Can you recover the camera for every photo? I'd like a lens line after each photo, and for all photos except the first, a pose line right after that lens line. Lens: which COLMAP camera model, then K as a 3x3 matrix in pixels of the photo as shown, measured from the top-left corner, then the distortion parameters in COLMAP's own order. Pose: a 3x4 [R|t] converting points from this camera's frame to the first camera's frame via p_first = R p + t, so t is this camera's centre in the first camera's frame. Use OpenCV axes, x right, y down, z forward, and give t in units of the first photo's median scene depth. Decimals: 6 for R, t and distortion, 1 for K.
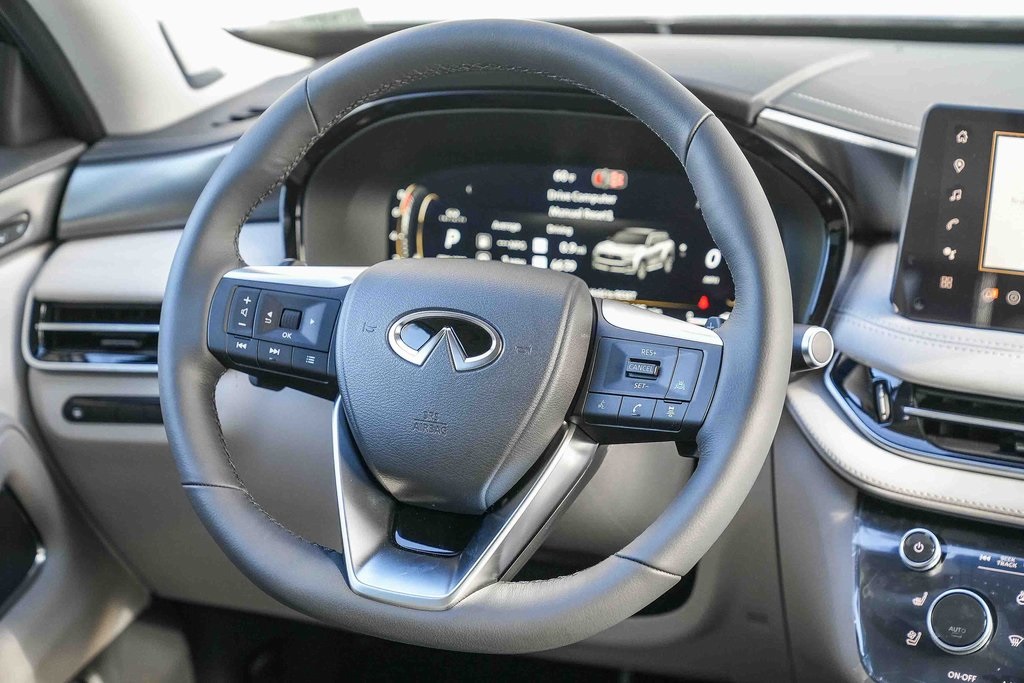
lens RADIAL K [[1784.6, 0, 512.0], [0, 1784.6, 341.5], [0, 0, 1]] dist [-0.073855, 0.027640]
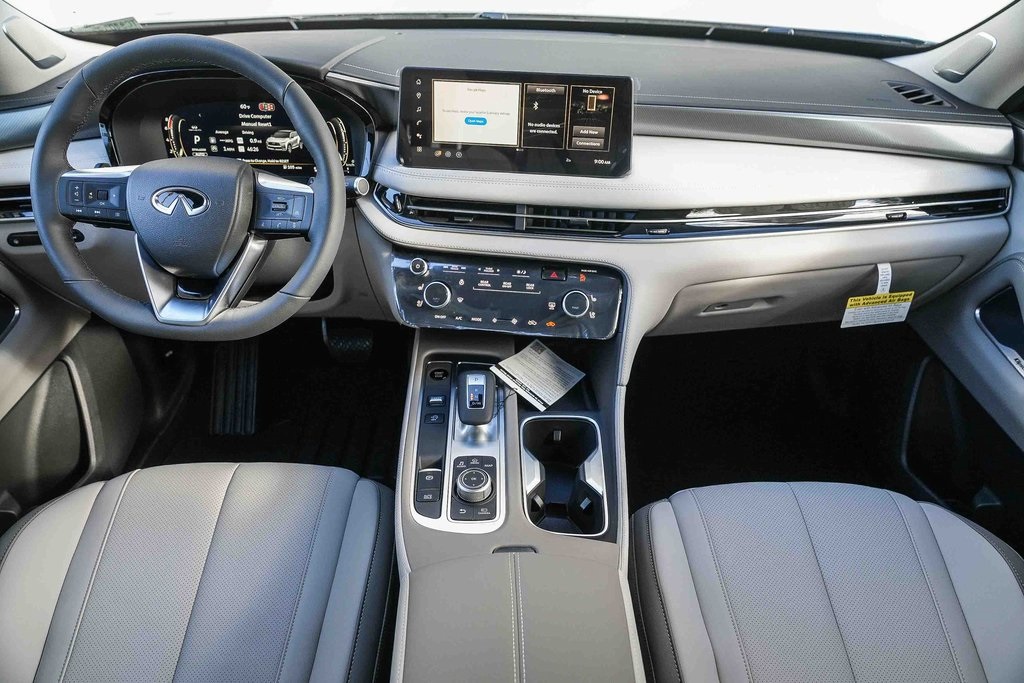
lens RADIAL K [[685.1, 0, 512.0], [0, 685.1, 341.5], [0, 0, 1]] dist [0.007677, 0.004401]
pose [[0.953727, -0.151834, 0.259521, 0.092015], [0.073320, 0.954518, 0.288998, -0.044322], [-0.291597, -0.256597, 0.921482, 0.079102]]
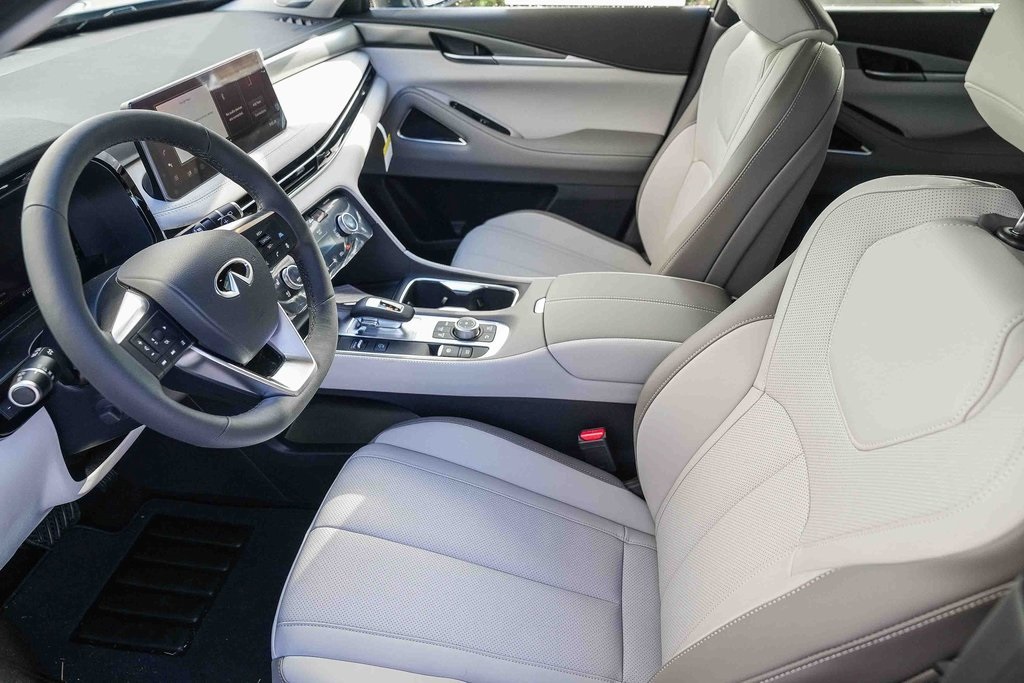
lens RADIAL K [[685.1, 0, 512.0], [0, 685.1, 341.5], [0, 0, 1]] dist [0.007677, 0.004401]
pose [[-0.151205, -0.576325, 0.803110, -0.653373], [0.310464, 0.743652, 0.592110, -0.268825], [-0.938483, 0.338866, 0.066484, 0.621146]]
